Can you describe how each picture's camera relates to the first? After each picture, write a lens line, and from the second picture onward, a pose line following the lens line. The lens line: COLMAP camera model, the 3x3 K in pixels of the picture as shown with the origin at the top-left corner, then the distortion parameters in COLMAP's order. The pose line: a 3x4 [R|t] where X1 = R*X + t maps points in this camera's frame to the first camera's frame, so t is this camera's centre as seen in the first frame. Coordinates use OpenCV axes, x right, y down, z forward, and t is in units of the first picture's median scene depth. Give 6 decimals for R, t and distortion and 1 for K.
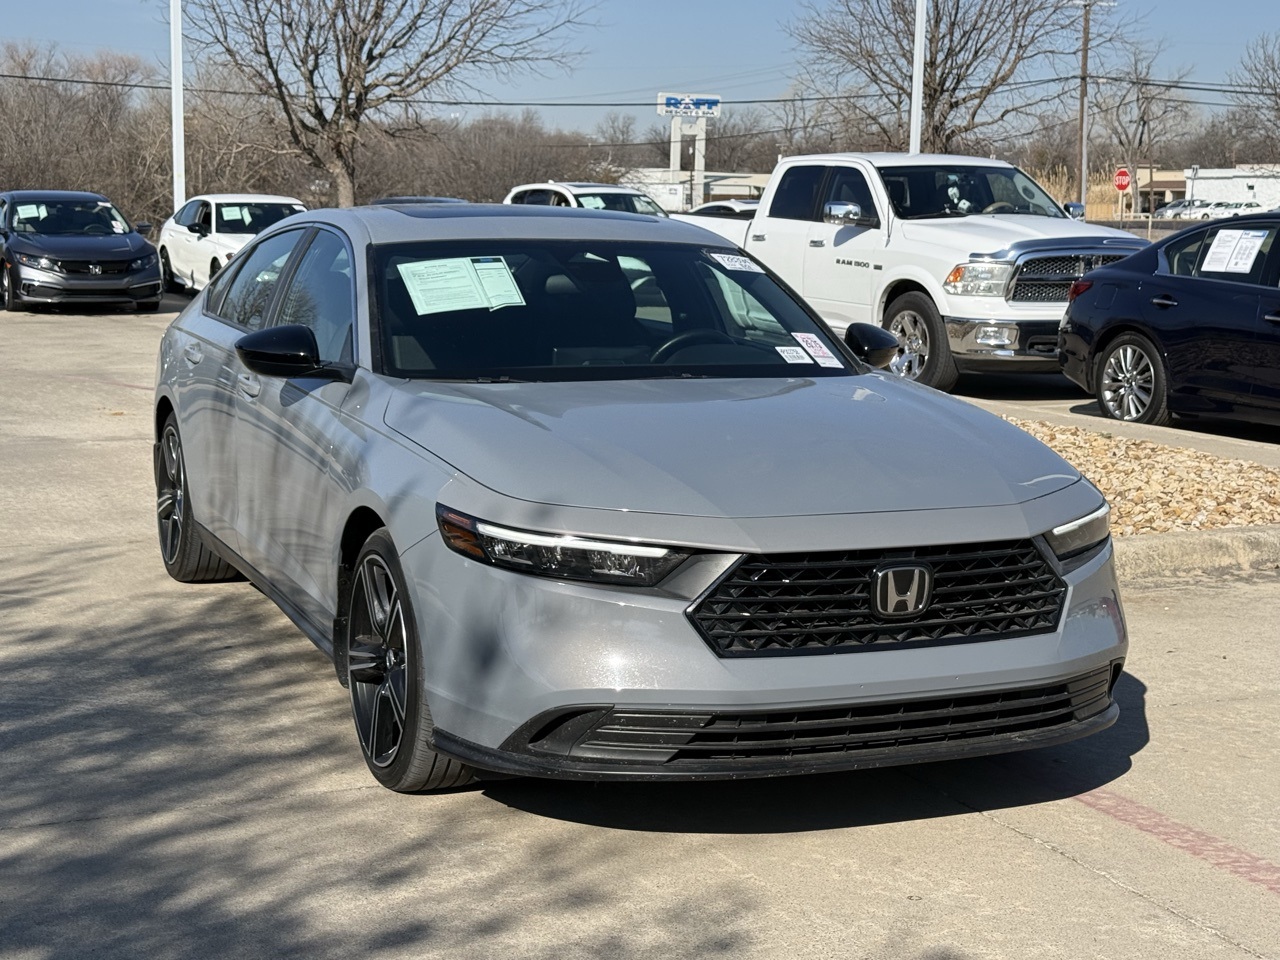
lens RADIAL K [[1831.9, 0, 642.6], [0, 1831.9, 483.1], [0, 0, 1]] dist [0.110852, 0.000000]
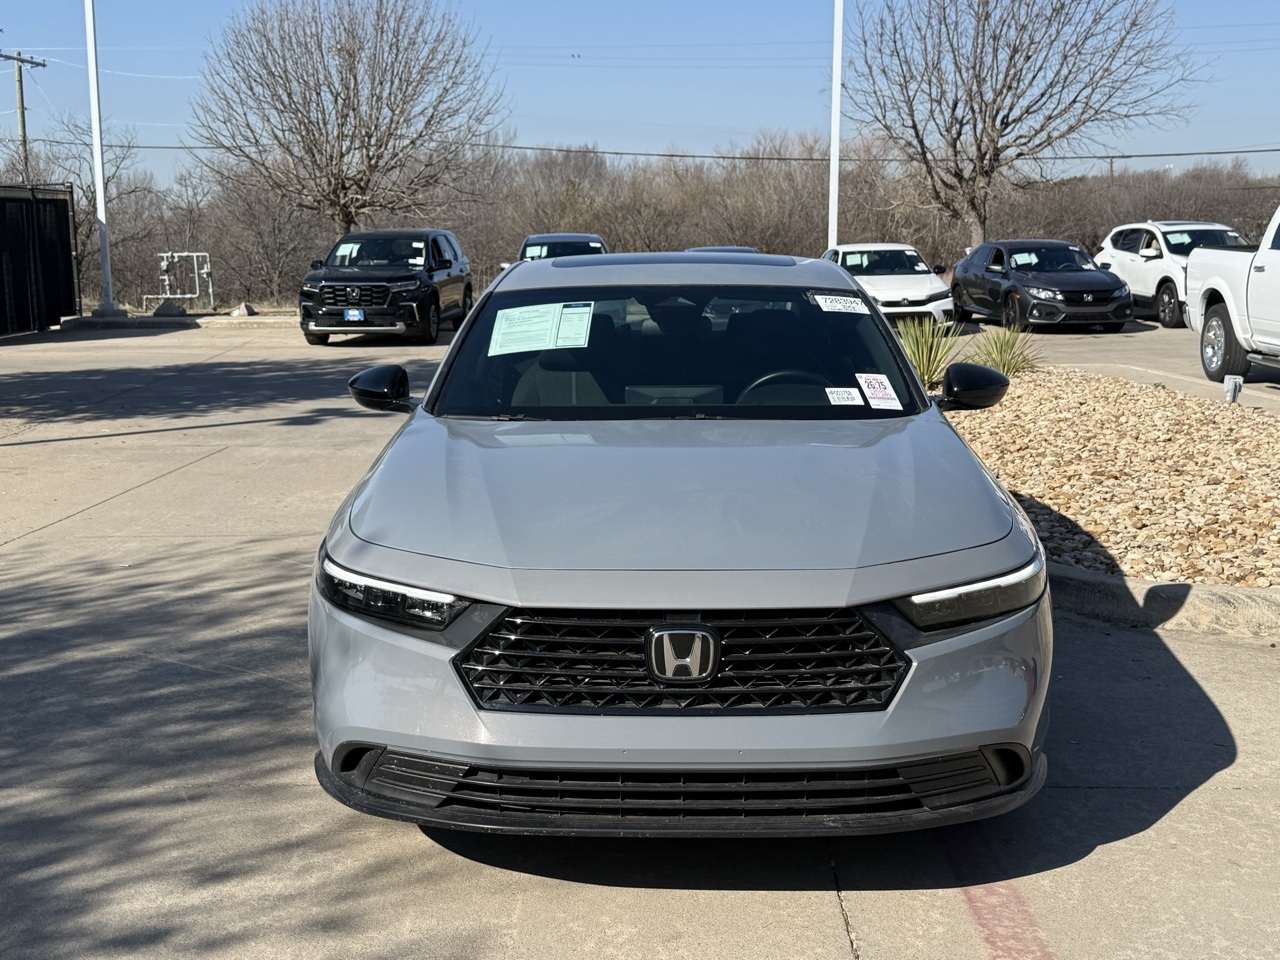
lens RADIAL K [[1489.4, 0, 634.4], [0, 1489.4, 477.5], [0, 0, 1]] dist [0.051281, 0.000000]
pose [[0.911432, 0.034879, -0.409969, 0.313411], [-0.034251, 0.999374, 0.008878, -0.028412], [0.410022, 0.005950, 0.912056, 0.208103]]
